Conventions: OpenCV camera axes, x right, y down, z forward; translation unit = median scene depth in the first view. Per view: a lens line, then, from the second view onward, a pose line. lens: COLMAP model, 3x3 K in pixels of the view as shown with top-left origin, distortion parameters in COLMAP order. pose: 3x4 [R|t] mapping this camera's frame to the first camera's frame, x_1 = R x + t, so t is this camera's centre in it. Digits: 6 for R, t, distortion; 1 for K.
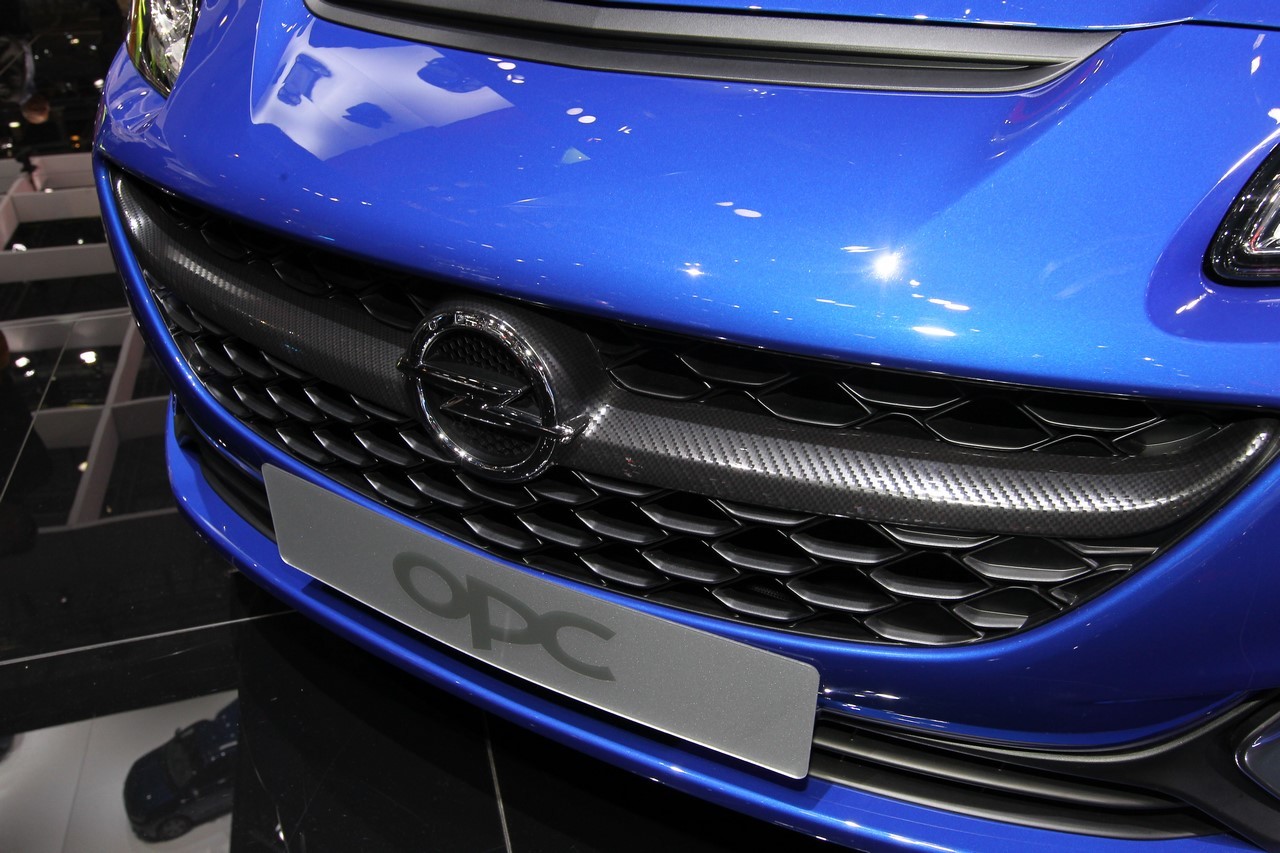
lens RADIAL K [[1144.1, 0, 640.0], [0, 1144.1, 426.5], [0, 0, 1]] dist [-0.000873, -0.000123]
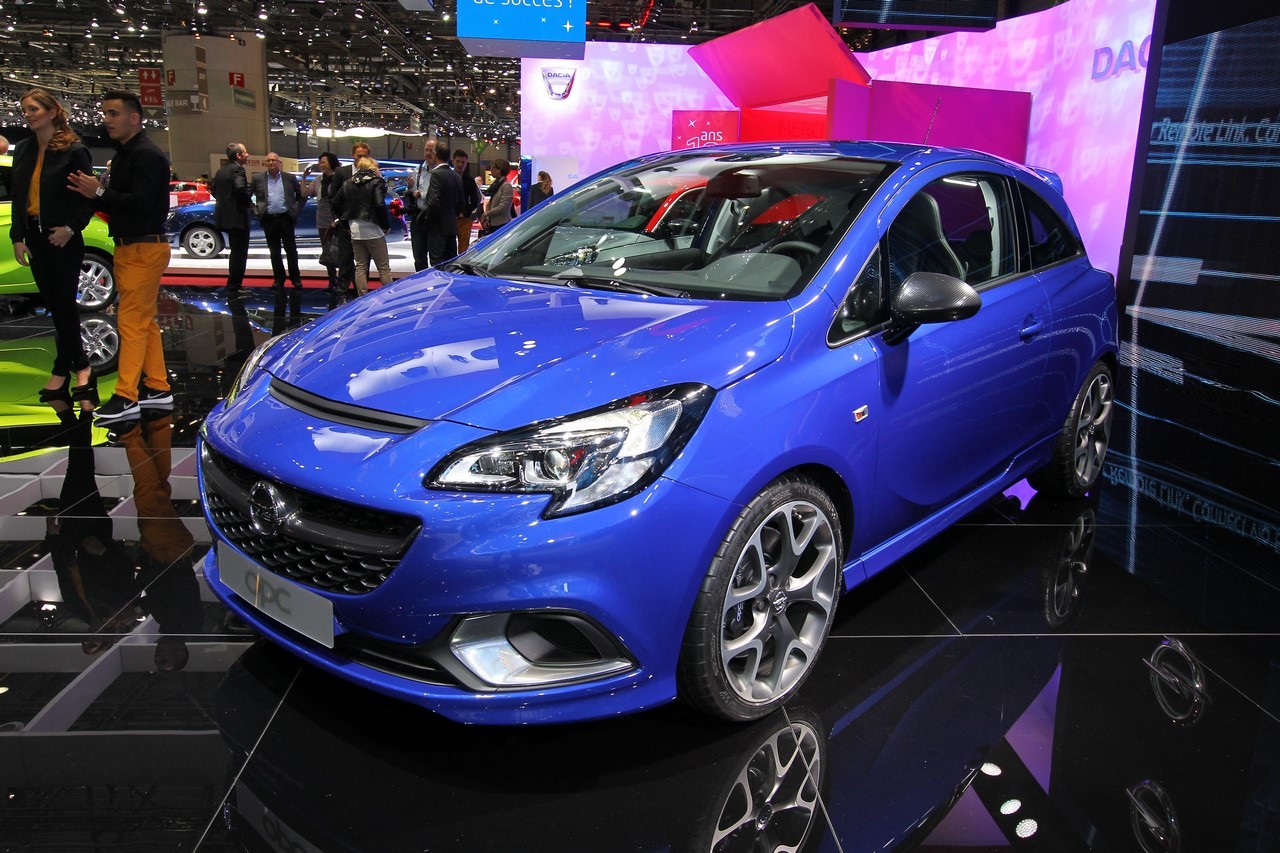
lens RADIAL K [[939.3, 0, 640.0], [0, 939.3, 426.5], [0, 0, 1]] dist [0.001725, 0.002166]
pose [[0.974035, 0.060614, -0.218132, 1.356966], [-0.119354, 0.956208, -0.267247, 0.304858], [0.192381, 0.286342, 0.938615, -1.230836]]
